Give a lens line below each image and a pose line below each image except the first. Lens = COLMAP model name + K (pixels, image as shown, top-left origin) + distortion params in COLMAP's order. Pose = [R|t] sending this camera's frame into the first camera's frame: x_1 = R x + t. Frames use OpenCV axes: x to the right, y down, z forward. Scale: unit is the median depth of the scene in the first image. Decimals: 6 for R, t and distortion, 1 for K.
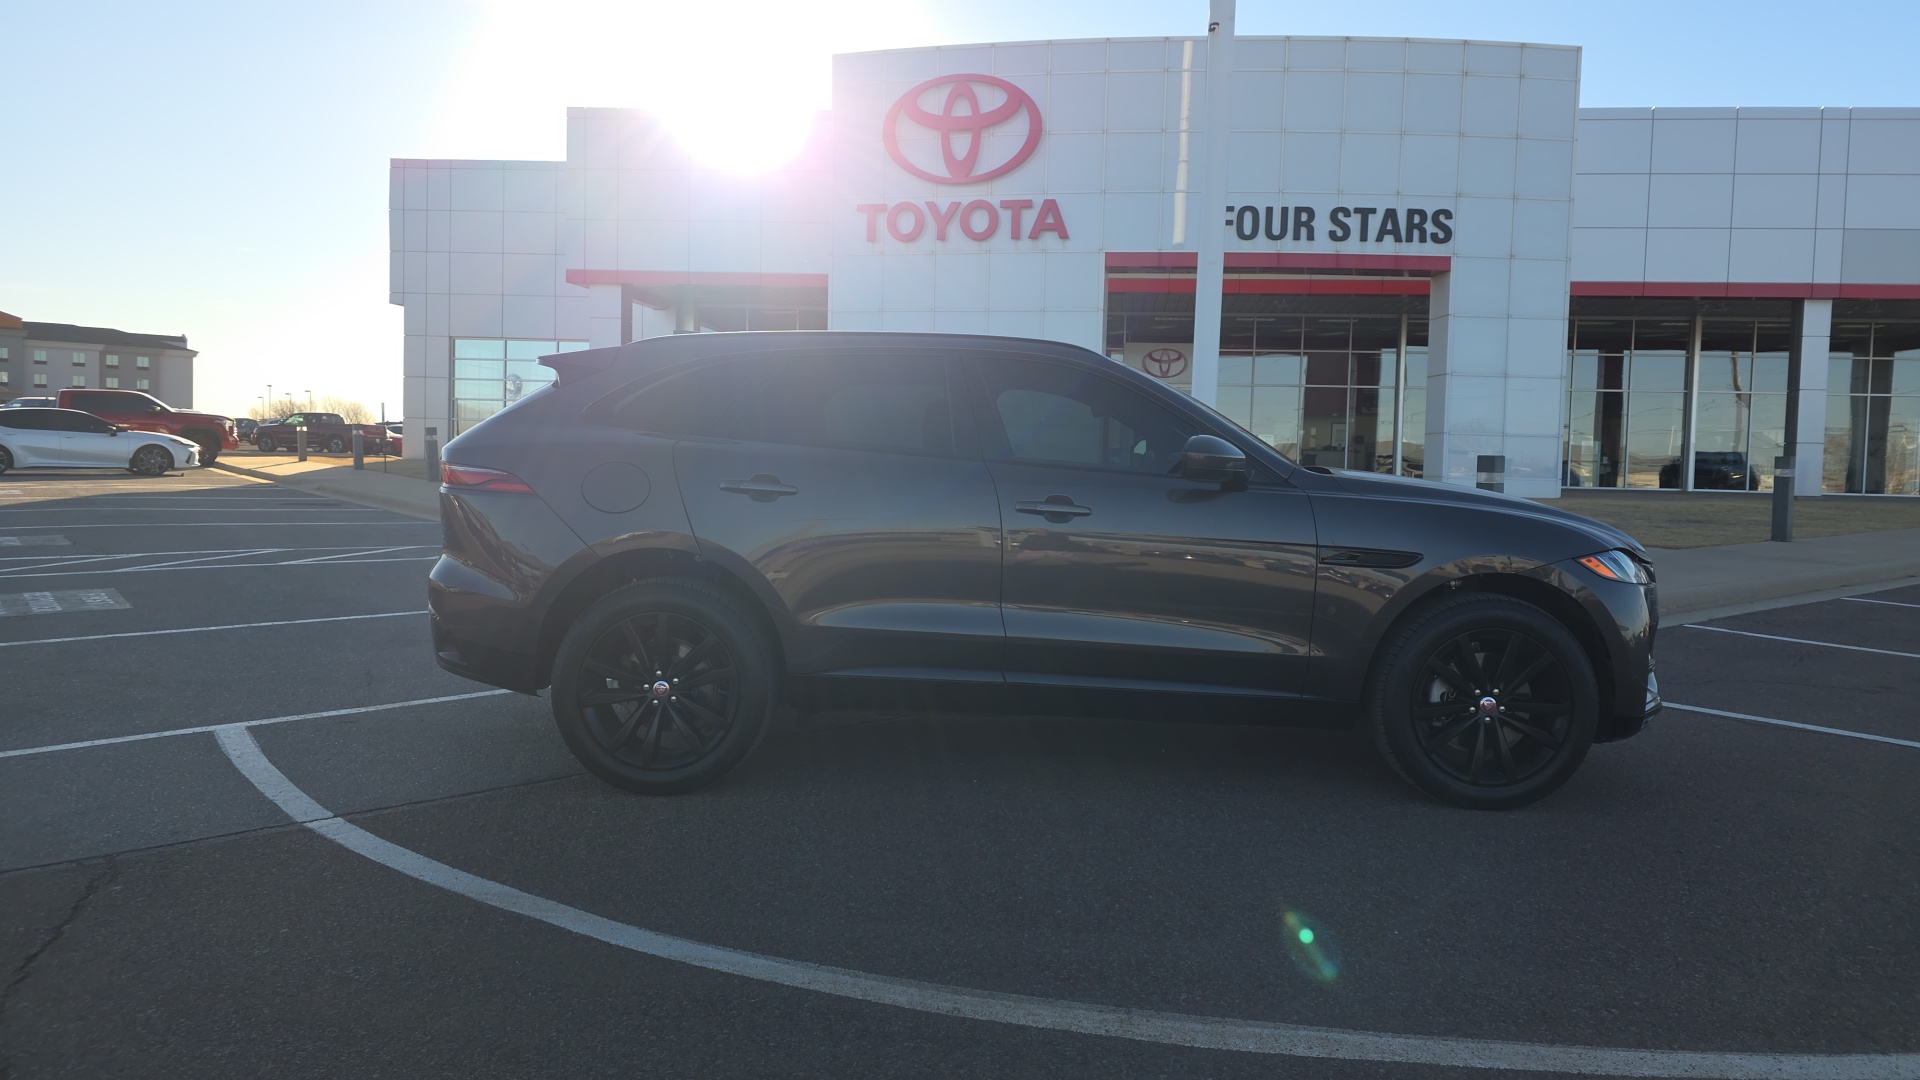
lens RADIAL K [[1265.9, 0, 1016.0], [0, 1265.9, 597.0], [0, 0, 1]] dist [0.064053, -0.056839]
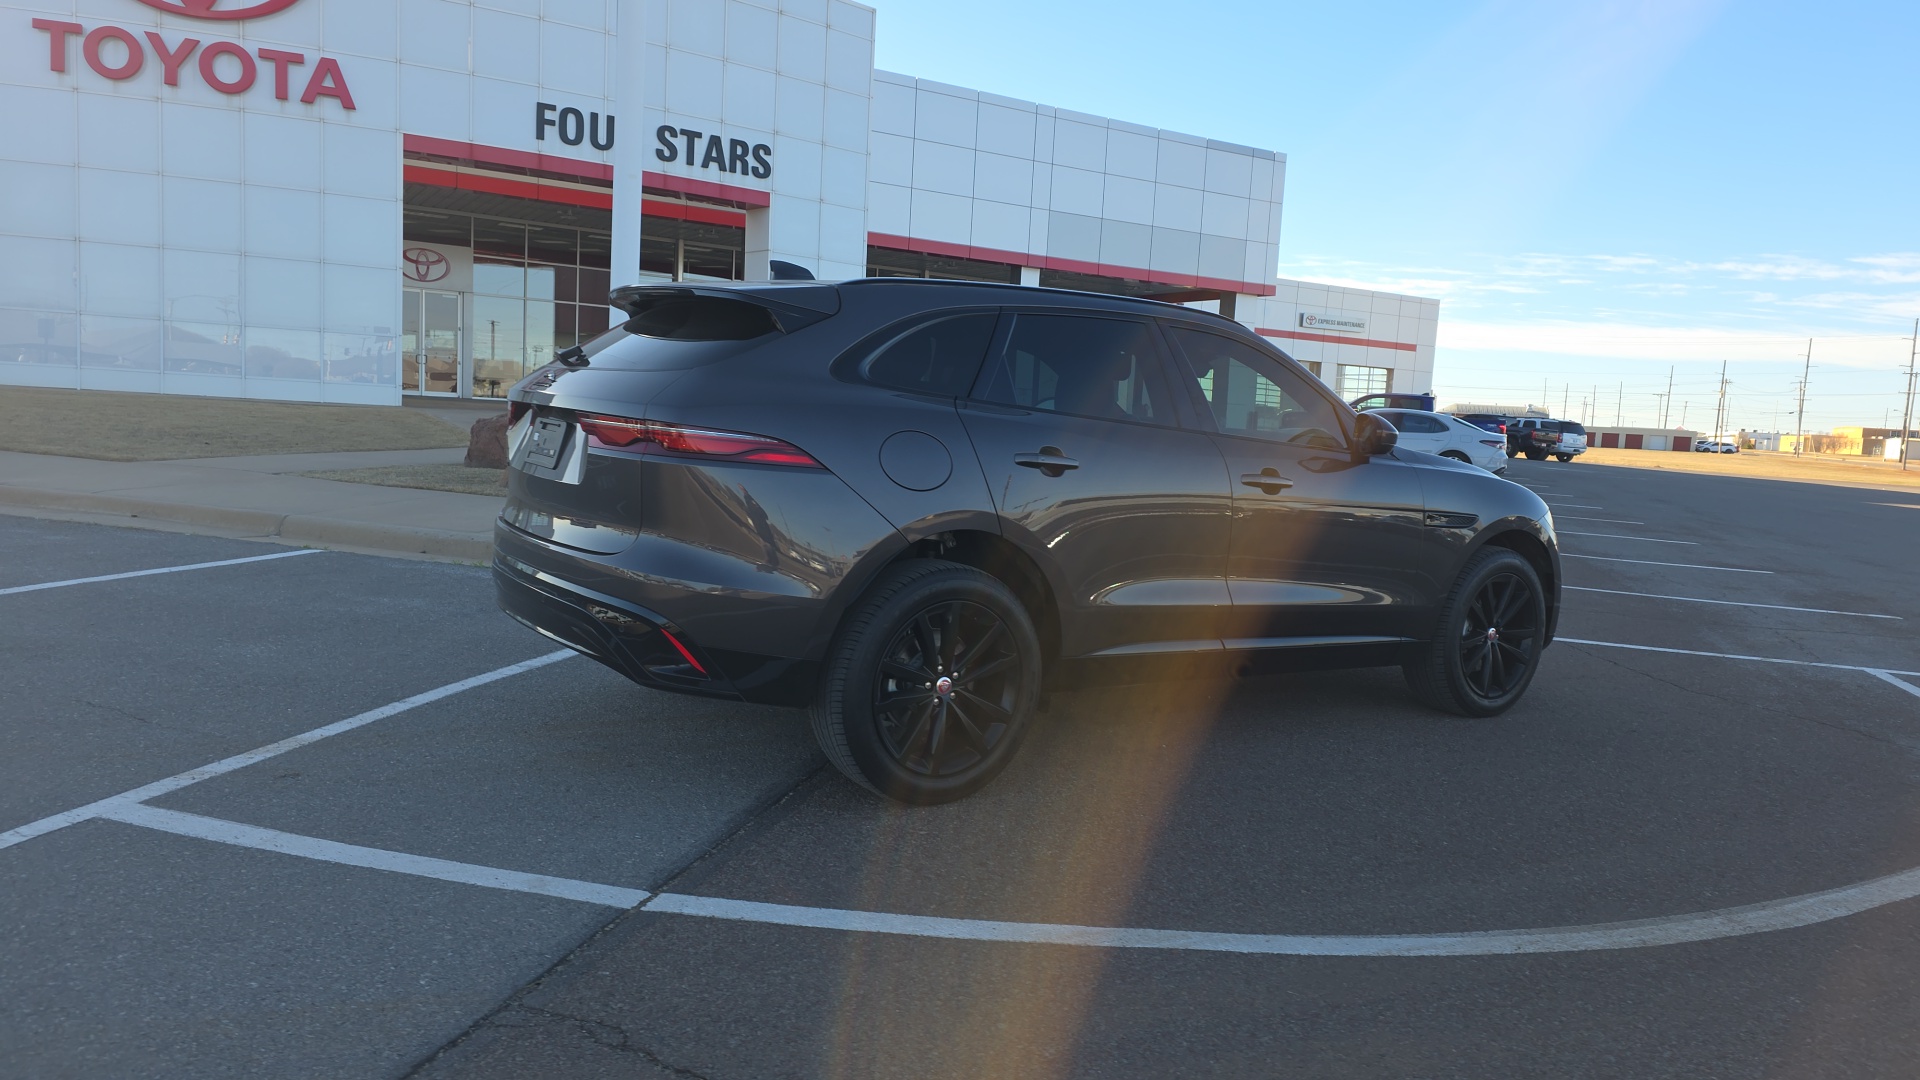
lens RADIAL K [[1265.9, 0, 1016.0], [0, 1265.9, 597.0], [0, 0, 1]] dist [0.064053, -0.056839]
pose [[0.817709, -0.056956, 0.572807, -0.106304], [0.022387, 0.997487, 0.067226, -0.006940], [-0.575196, -0.042148, 0.816929, 0.036218]]
